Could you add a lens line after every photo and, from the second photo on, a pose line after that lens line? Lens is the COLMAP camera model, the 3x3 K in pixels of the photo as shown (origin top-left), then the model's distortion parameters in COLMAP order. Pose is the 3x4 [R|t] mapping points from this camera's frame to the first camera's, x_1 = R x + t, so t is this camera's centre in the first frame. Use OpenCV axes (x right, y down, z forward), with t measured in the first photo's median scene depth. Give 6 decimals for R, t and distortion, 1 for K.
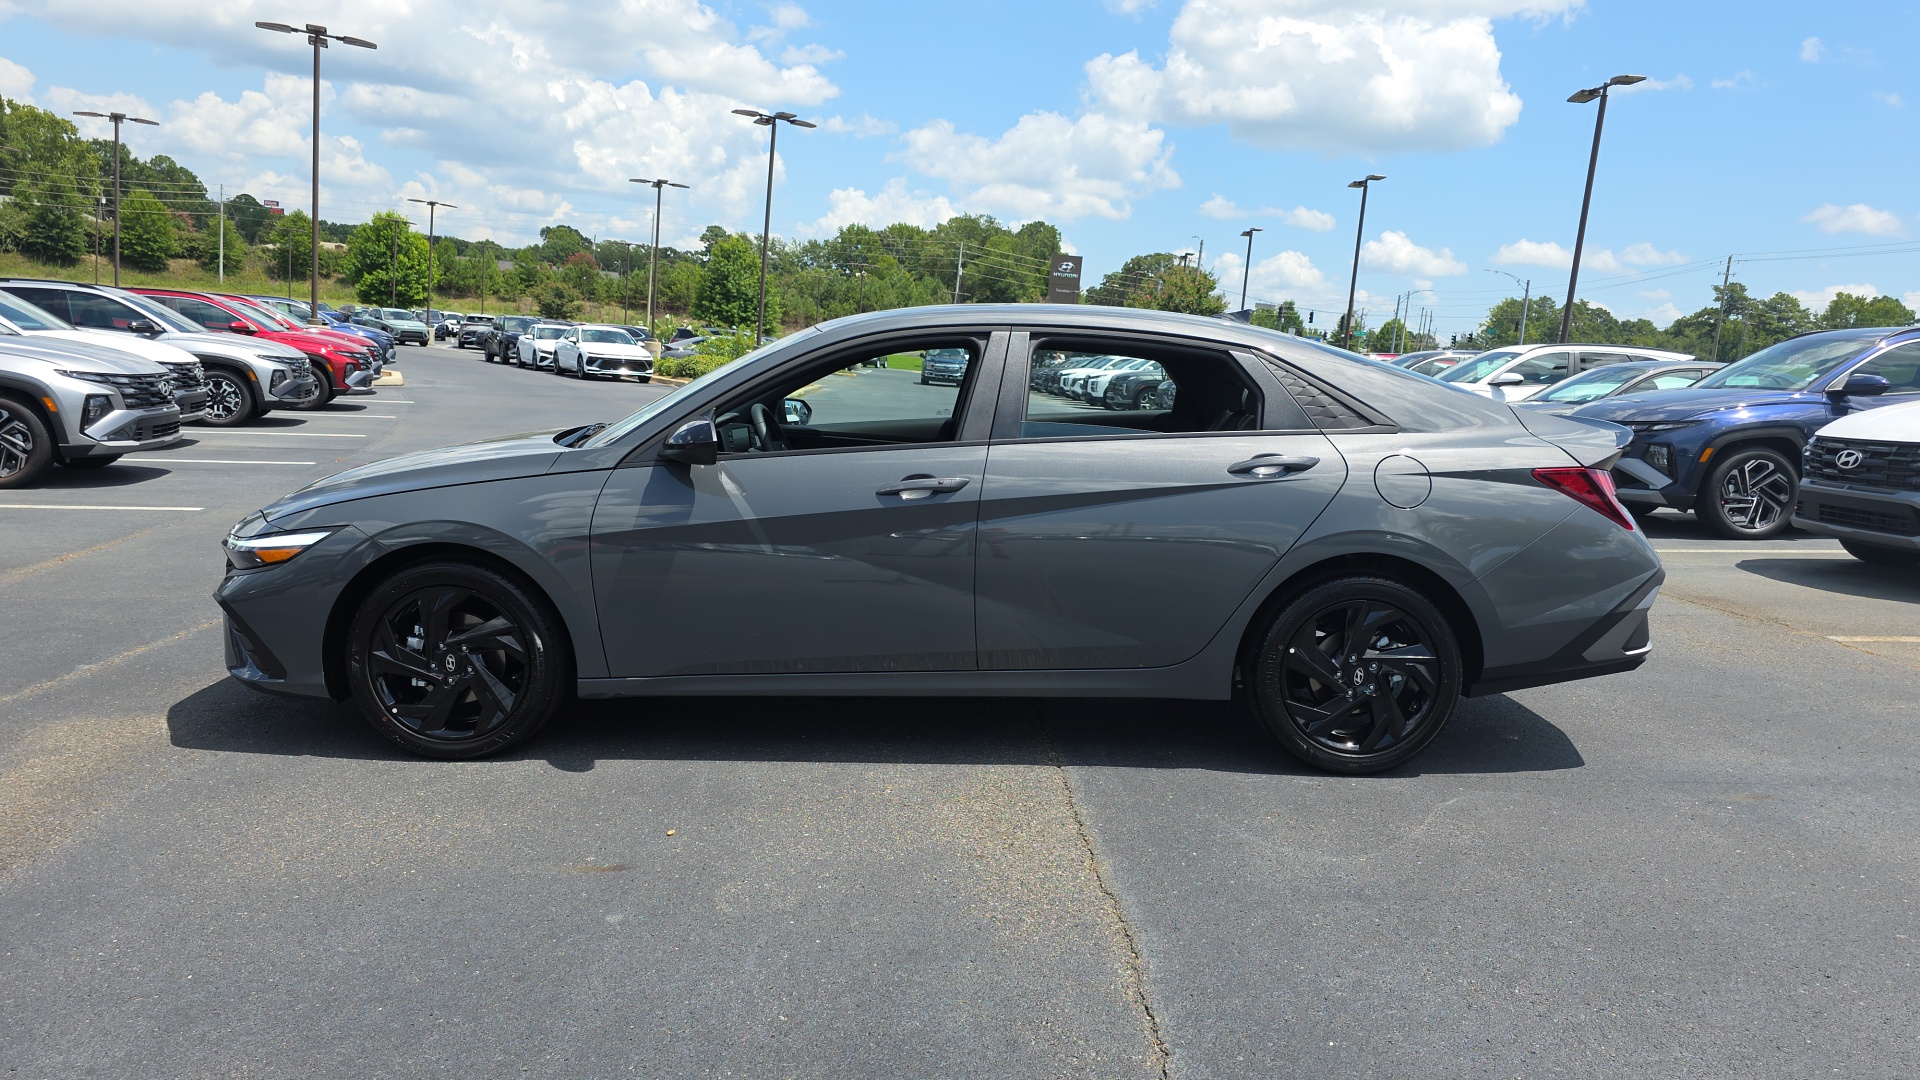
lens RADIAL K [[1312.2, 0, 925.6], [0, 1312.2, 567.3], [0, 0, 1]] dist [0.039088, -0.044098]
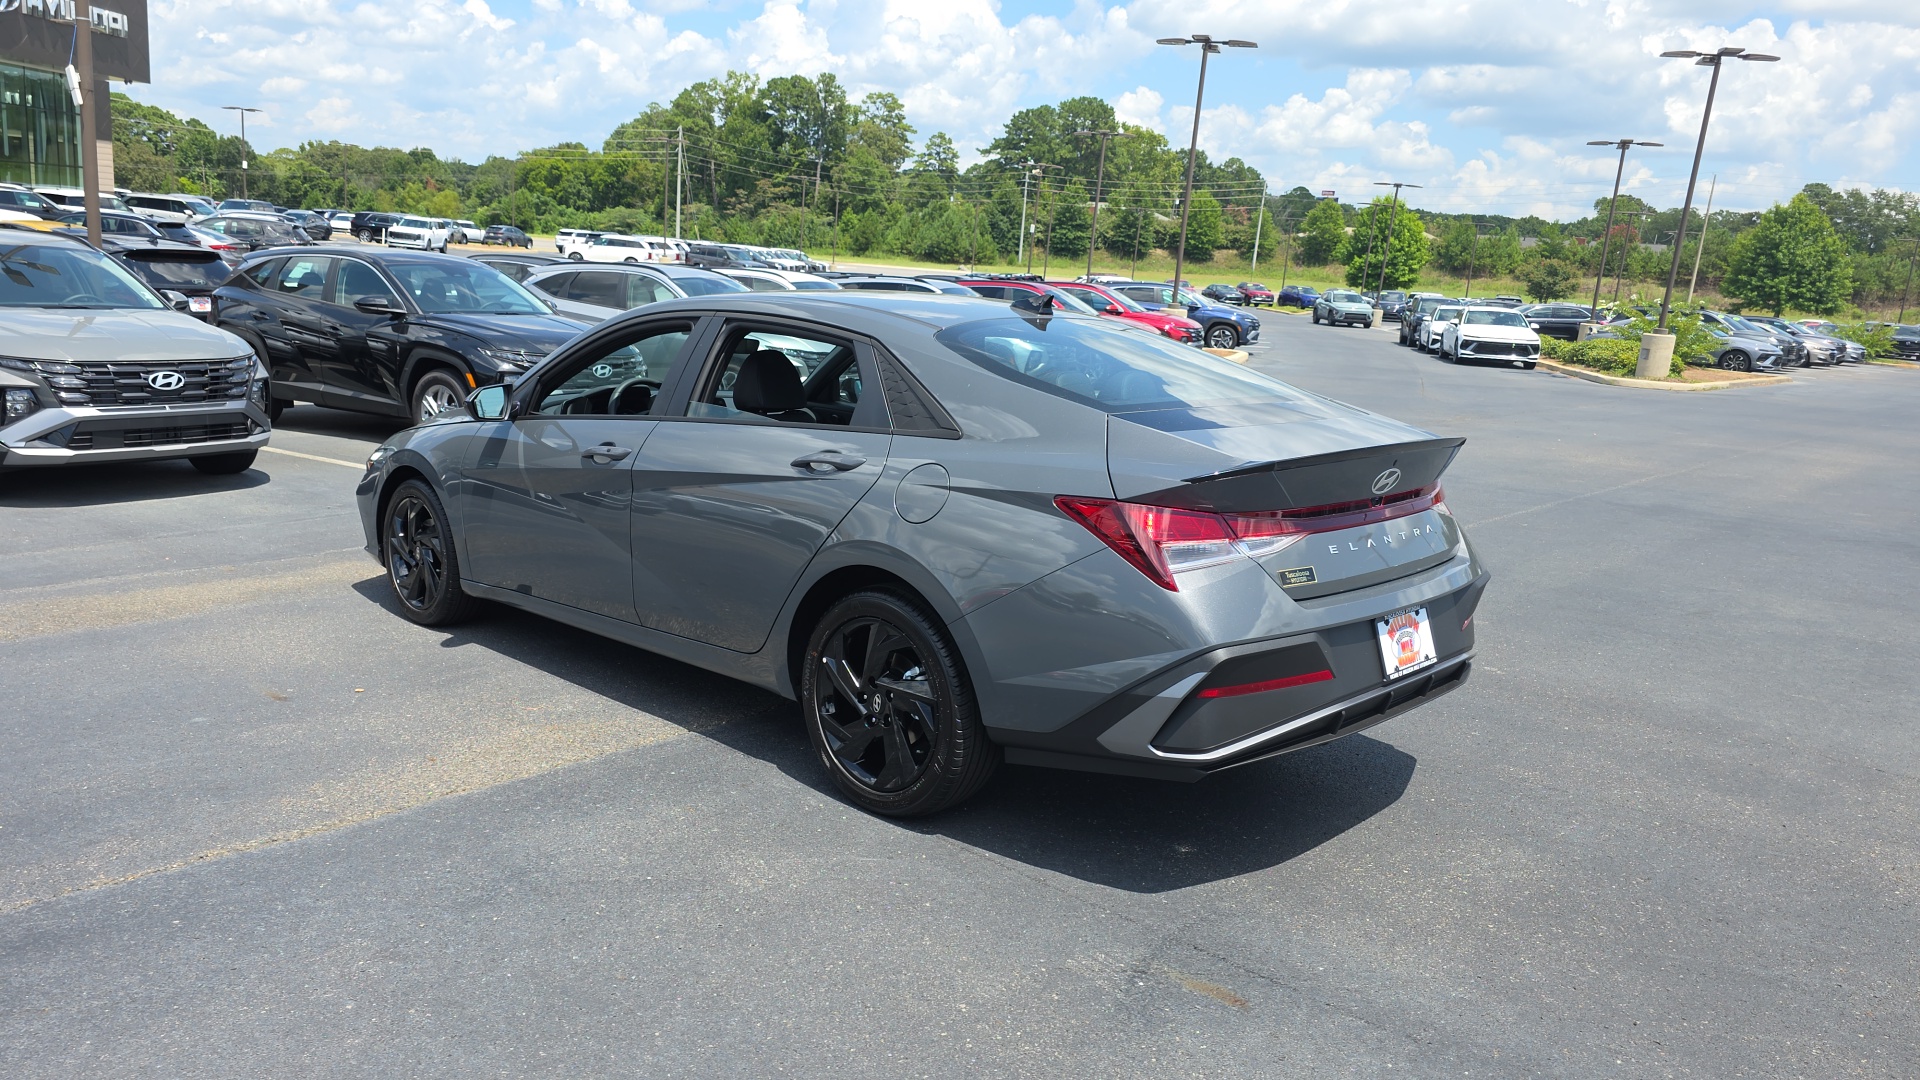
lens RADIAL K [[1341.8, 0, 954.5], [0, 1341.8, 543.1], [0, 0, 1]] dist [0.046108, -0.059506]
pose [[0.690975, 0.121837, -0.712537, 0.197547], [-0.127248, 0.990803, 0.046021, -0.014487], [0.711590, 0.058870, 0.700124, 0.077220]]
